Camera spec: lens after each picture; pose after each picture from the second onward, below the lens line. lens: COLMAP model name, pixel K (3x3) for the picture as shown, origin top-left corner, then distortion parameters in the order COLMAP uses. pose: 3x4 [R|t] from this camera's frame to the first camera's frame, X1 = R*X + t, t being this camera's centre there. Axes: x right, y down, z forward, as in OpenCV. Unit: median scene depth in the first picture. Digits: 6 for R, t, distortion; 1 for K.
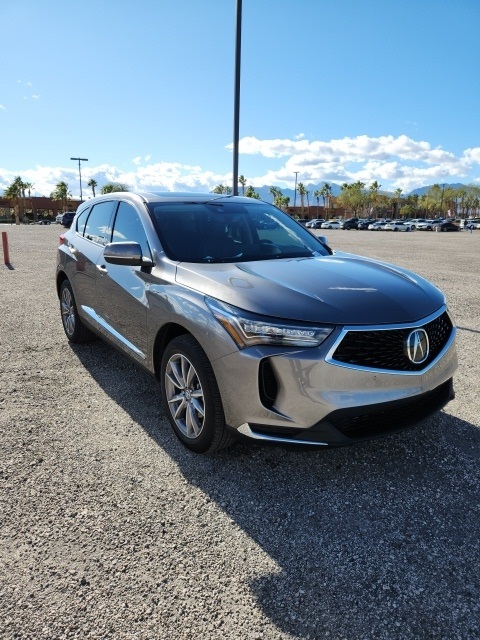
lens RADIAL K [[432.3, 0, 237.5], [0, 432.3, 317.4], [0, 0, 1]] dist [0.072289, -0.068270]
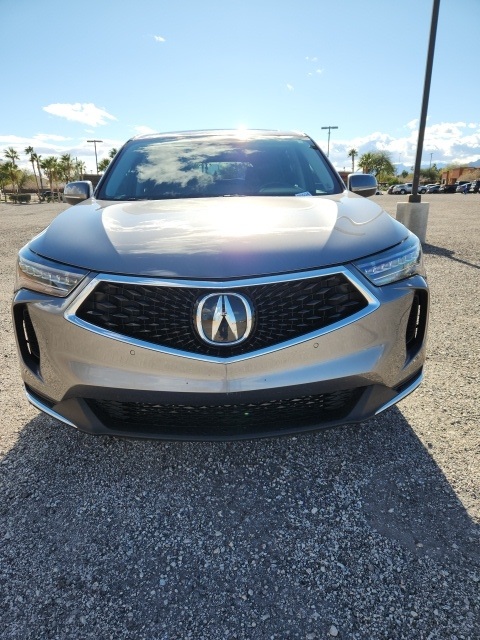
lens RADIAL K [[432.3, 0, 237.5], [0, 432.3, 317.4], [0, 0, 1]] dist [0.072289, -0.068270]
pose [[0.837432, 0.129518, -0.530973, 0.826307], [-0.096795, 0.991304, 0.089142, 0.004783], [0.537902, -0.023255, 0.842687, 0.509355]]
